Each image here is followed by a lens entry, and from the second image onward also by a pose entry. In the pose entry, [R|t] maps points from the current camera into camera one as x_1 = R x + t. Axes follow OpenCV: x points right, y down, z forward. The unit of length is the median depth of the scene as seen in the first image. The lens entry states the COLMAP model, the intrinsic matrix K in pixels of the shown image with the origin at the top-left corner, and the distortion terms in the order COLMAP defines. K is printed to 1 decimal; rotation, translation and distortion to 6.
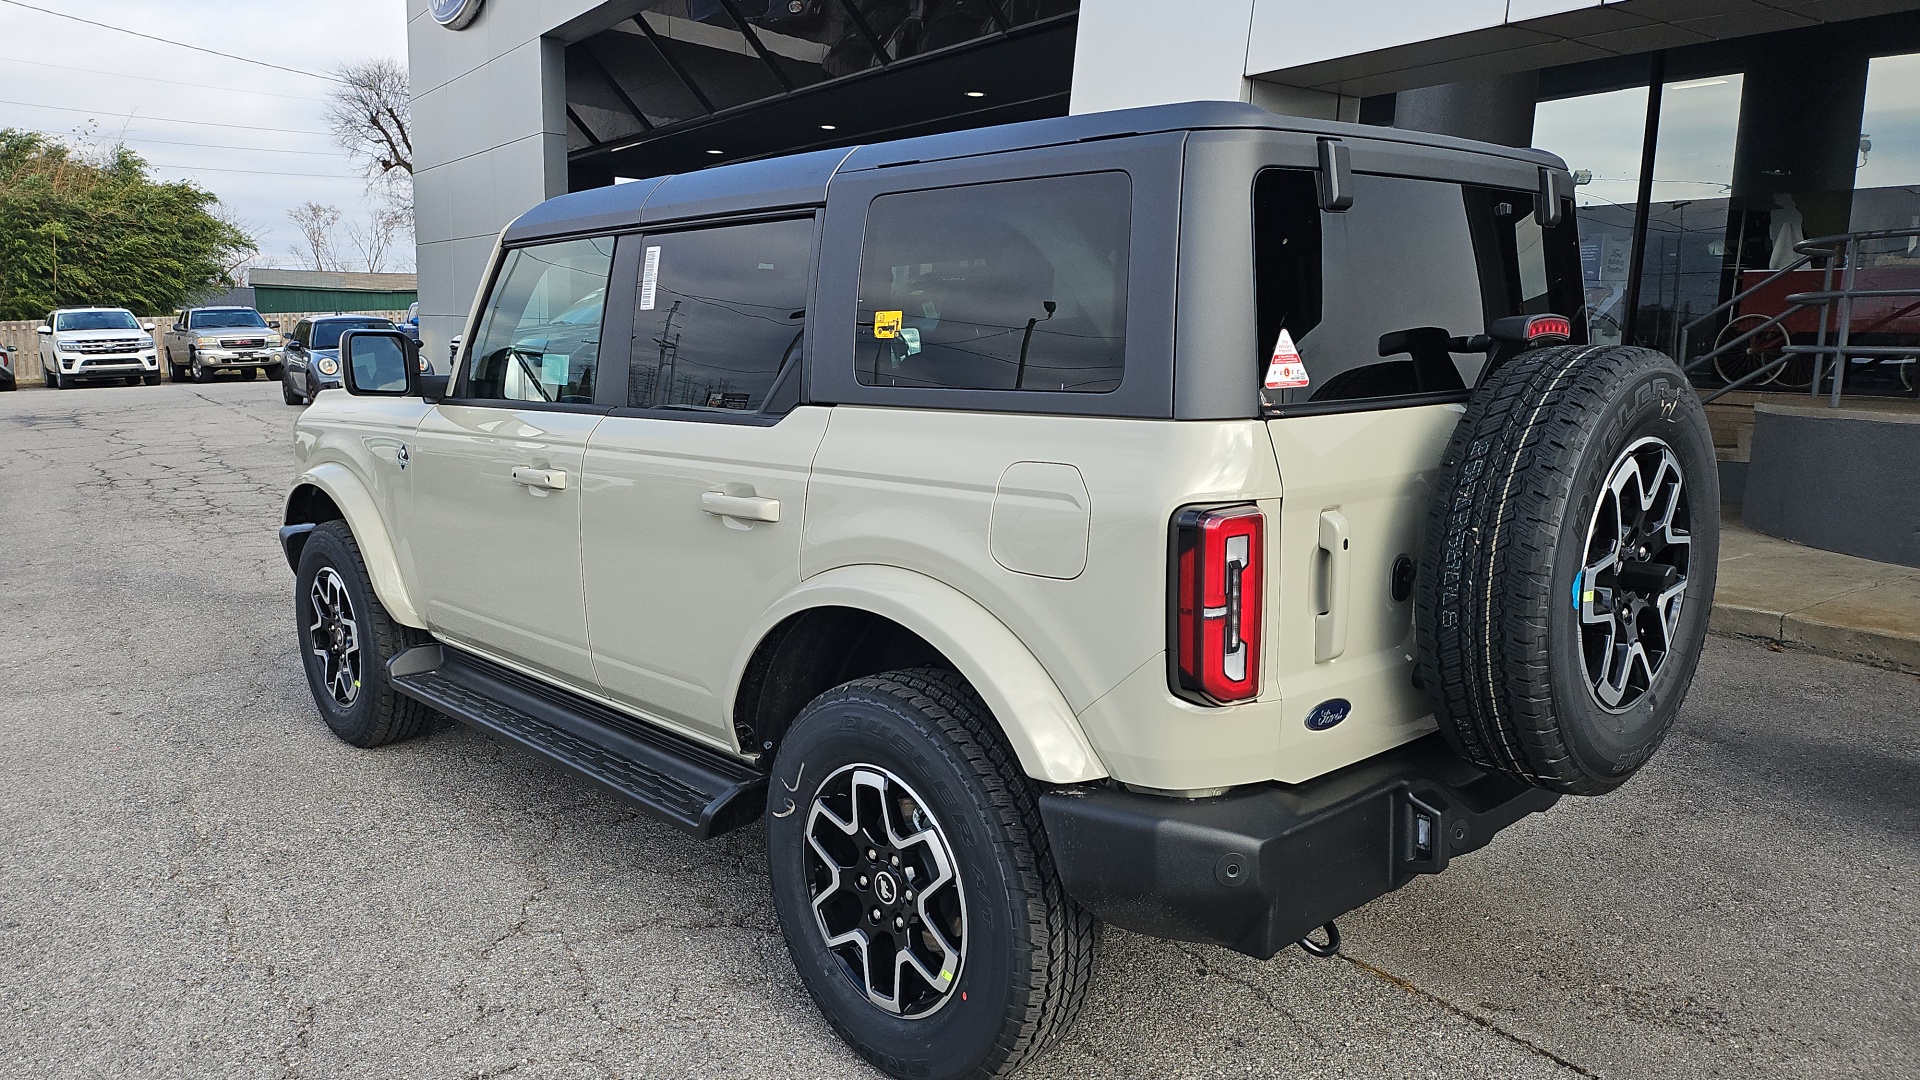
lens RADIAL K [[1385.2, 0, 960.2], [0, 1385.2, 540.5], [0, 0, 1]] dist [0.009120, -0.010057]
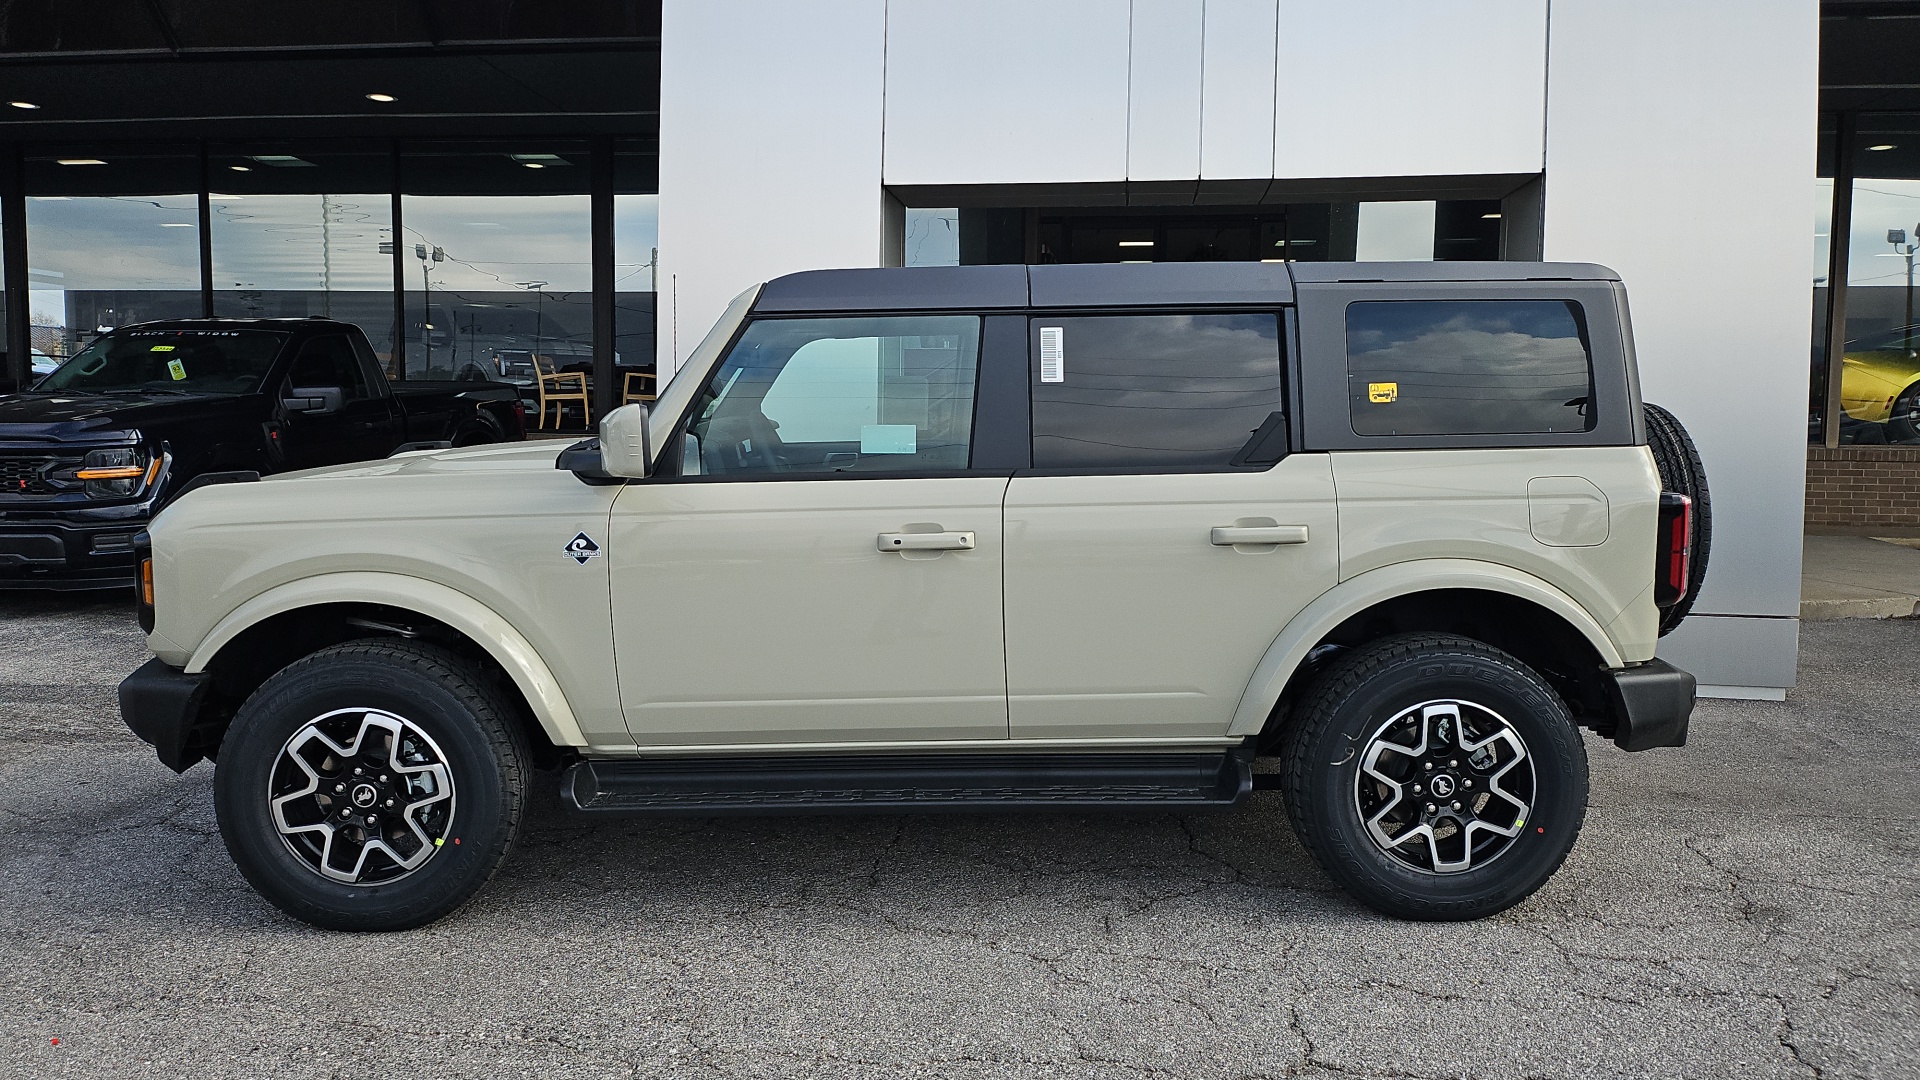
lens RADIAL K [[1277.2, 0, 958.7], [0, 1277.2, 535.5], [0, 0, 1]] dist [0.026055, -0.001620]
pose [[0.668263, -0.071682, 0.740463, -1.305452], [0.120384, 0.992648, -0.012550, -0.046043], [-0.734120, 0.097526, 0.671980, 0.444050]]
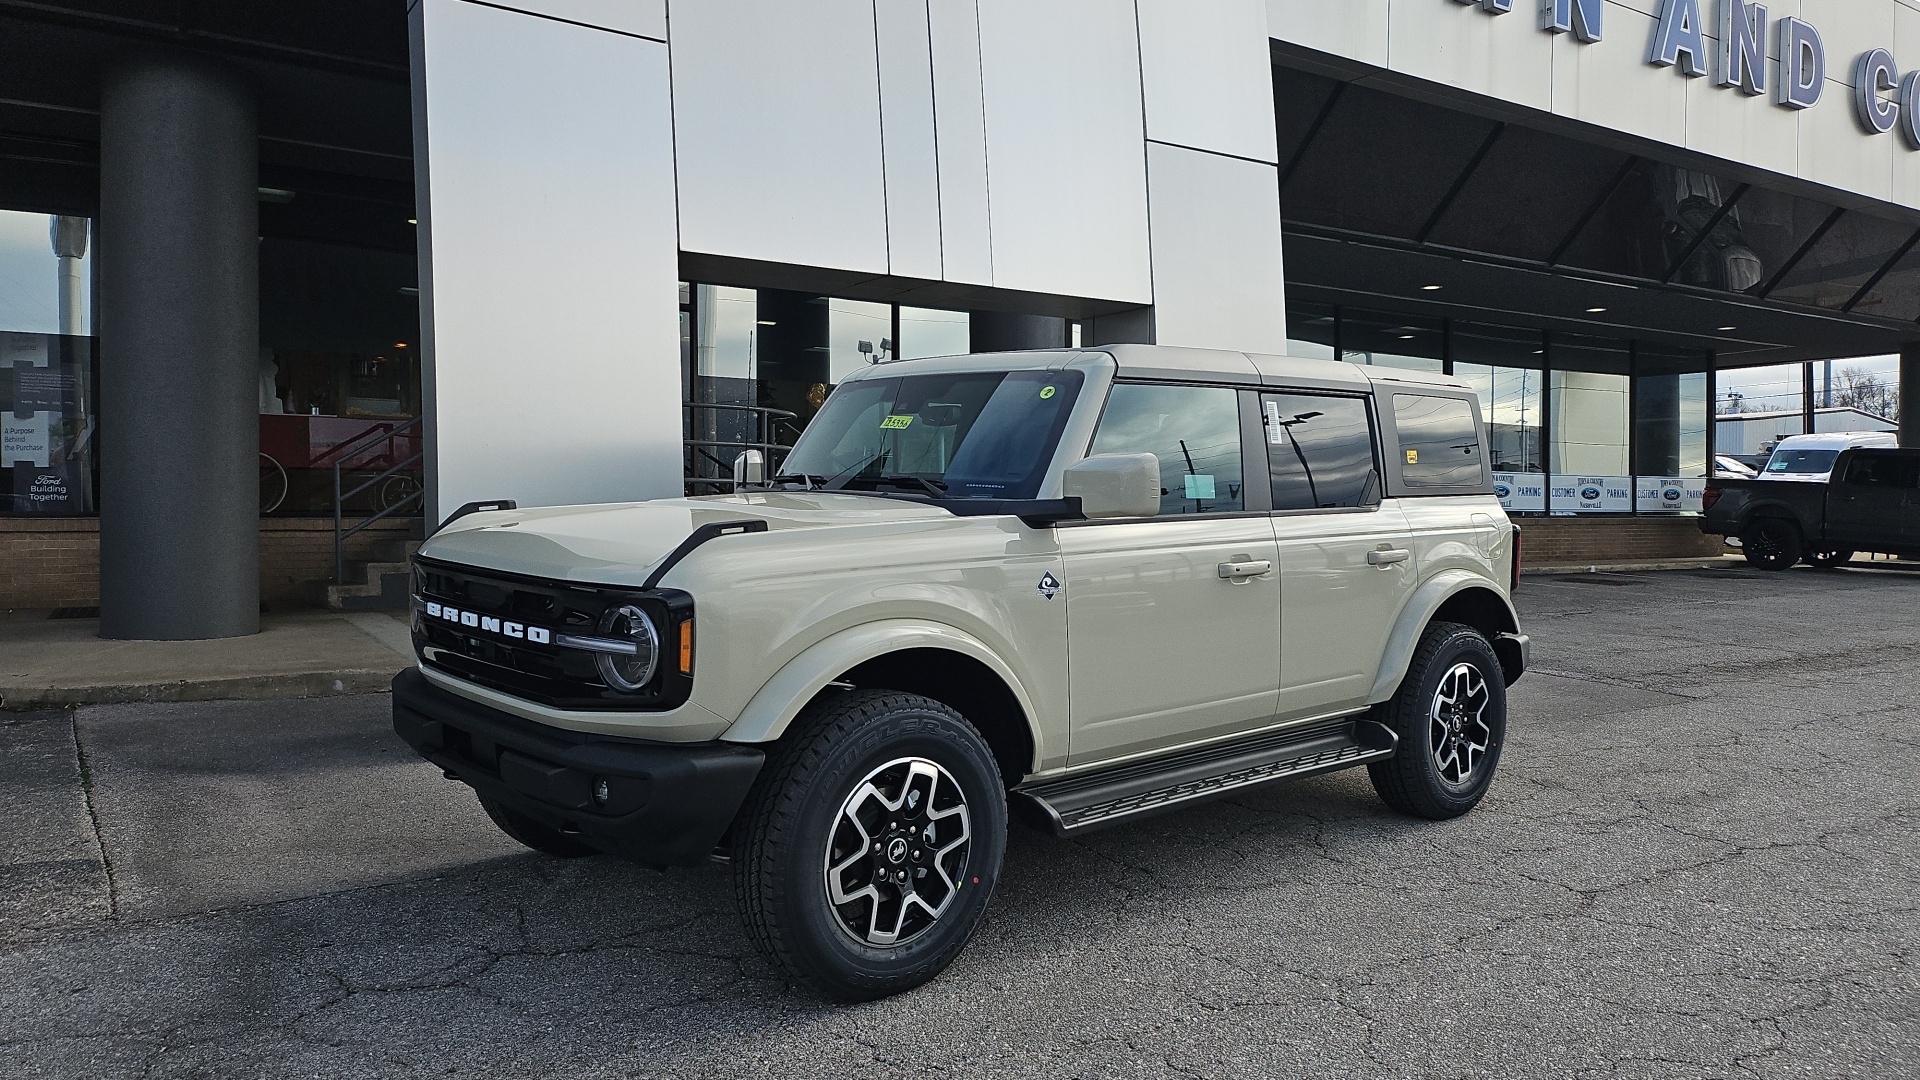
lens RADIAL K [[1385.2, 0, 960.0], [0, 1385.2, 543.0], [0, 0, 1]] dist [0.009120, -0.010057]
pose [[0.012724, -0.034121, 0.999337, -2.089741], [0.162611, 0.986184, 0.031601, -0.200081], [-0.986608, 0.162101, 0.018096, 1.616644]]
